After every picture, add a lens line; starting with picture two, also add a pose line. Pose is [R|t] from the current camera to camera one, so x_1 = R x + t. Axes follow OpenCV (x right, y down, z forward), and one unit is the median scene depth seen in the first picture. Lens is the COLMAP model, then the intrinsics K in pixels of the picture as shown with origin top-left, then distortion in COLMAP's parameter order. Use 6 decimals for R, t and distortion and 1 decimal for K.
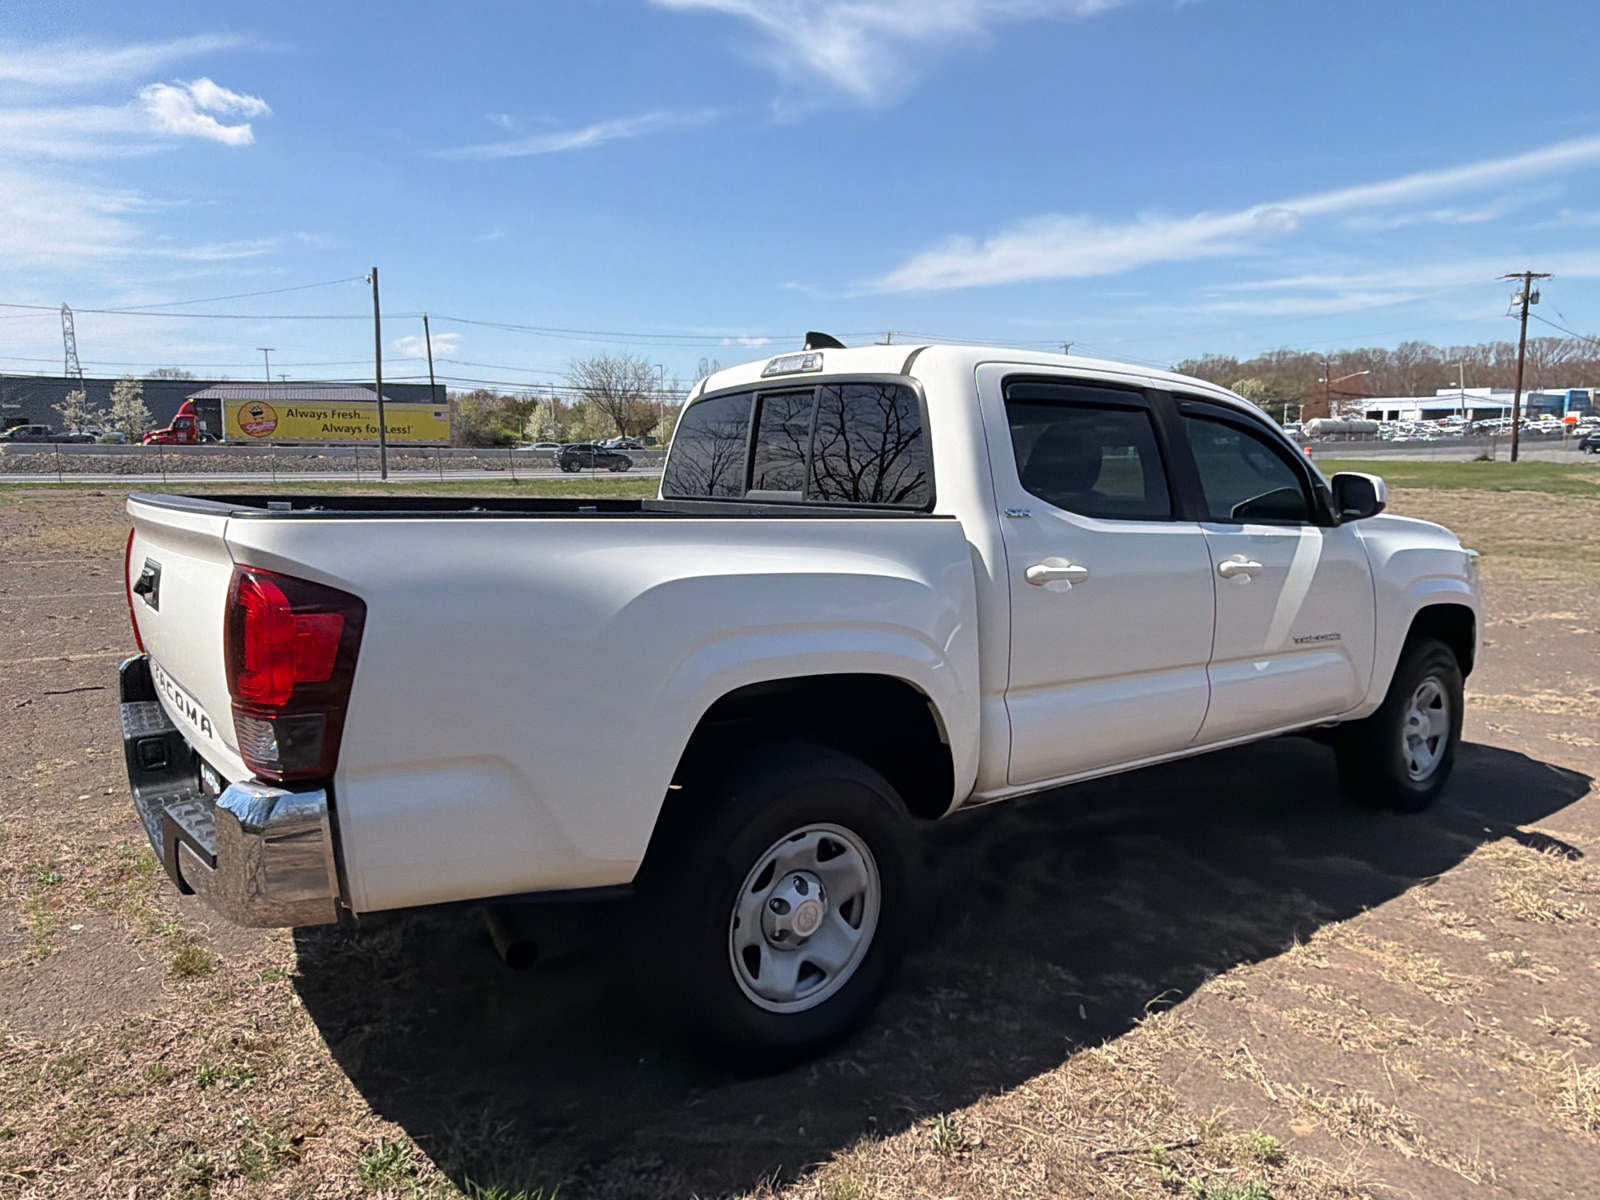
lens RADIAL K [[1062.4, 0, 795.1], [0, 1062.4, 601.6], [0, 0, 1]] dist [0.001331, -0.000390]
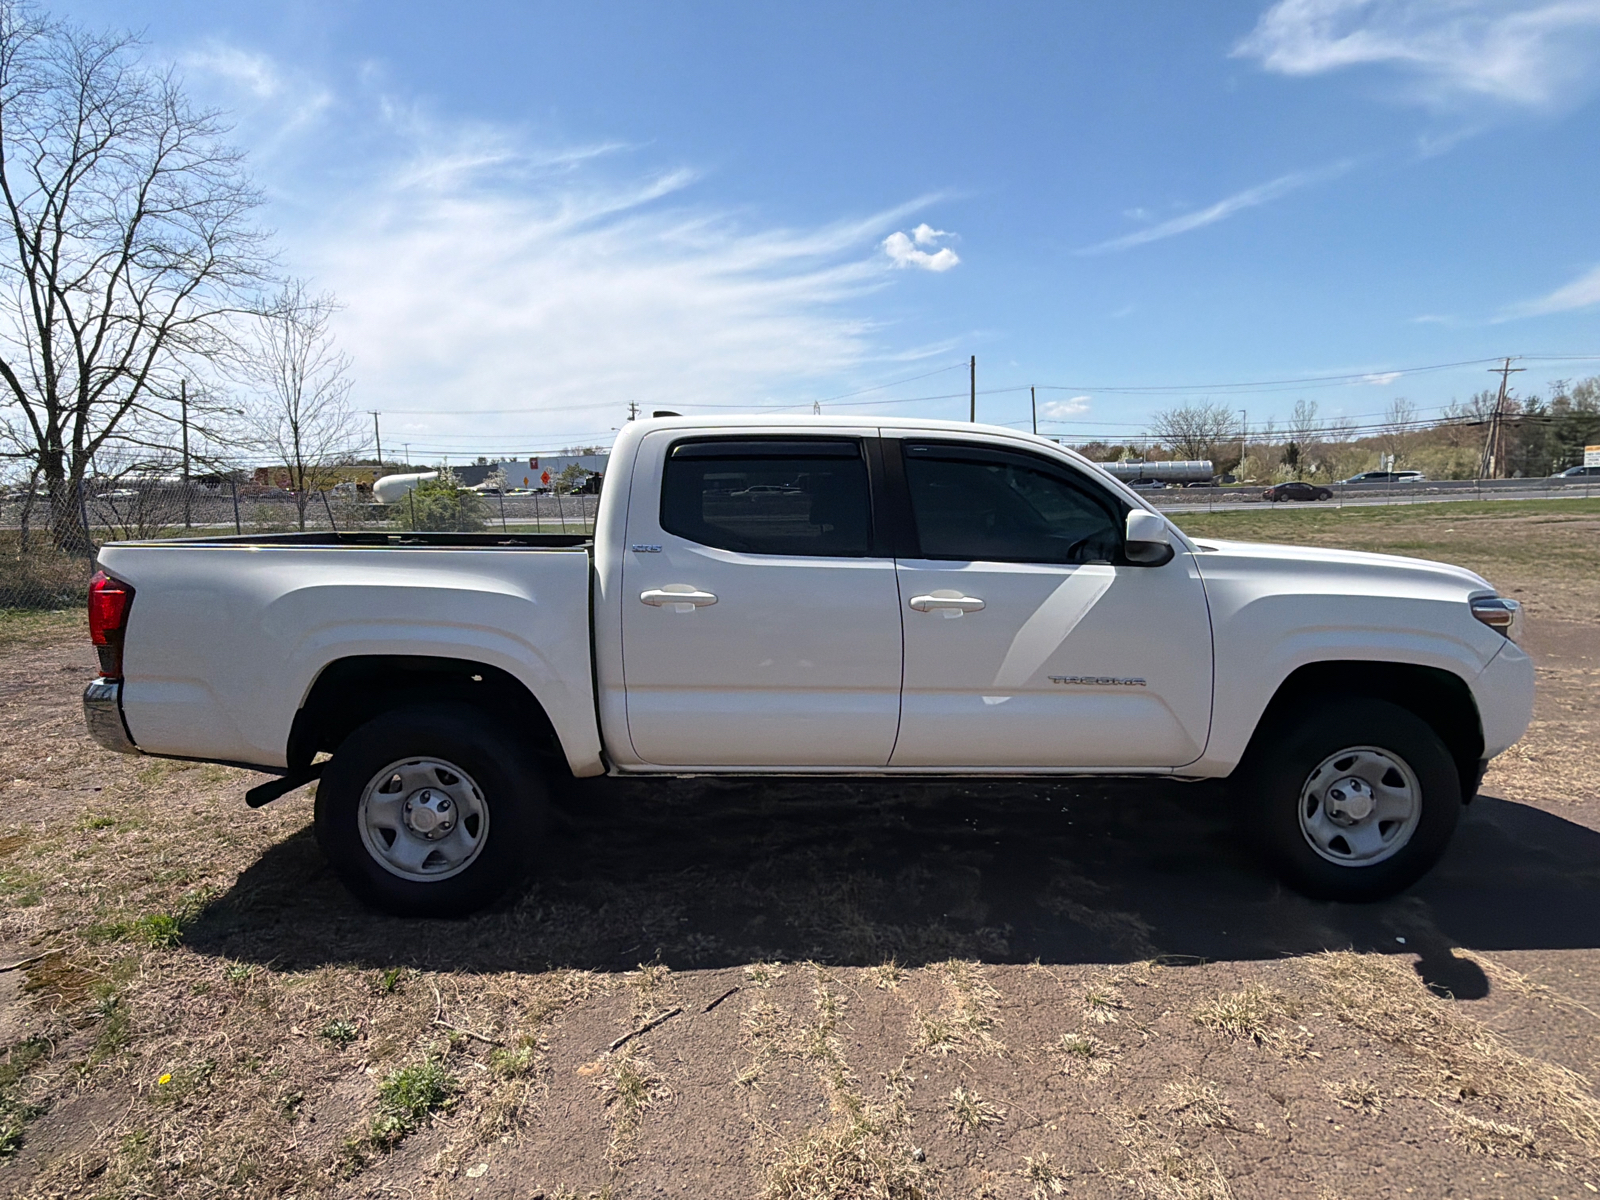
lens RADIAL K [[861.4, 0, 800.0], [0, 861.4, 600.0], [0, 0, 1]] dist [0.000054, 0.000689]
pose [[0.814687, 0.046522, -0.578032, 0.881710], [-0.055897, 0.998435, 0.001575, -0.030903], [0.577201, 0.031027, 0.816012, 0.246799]]
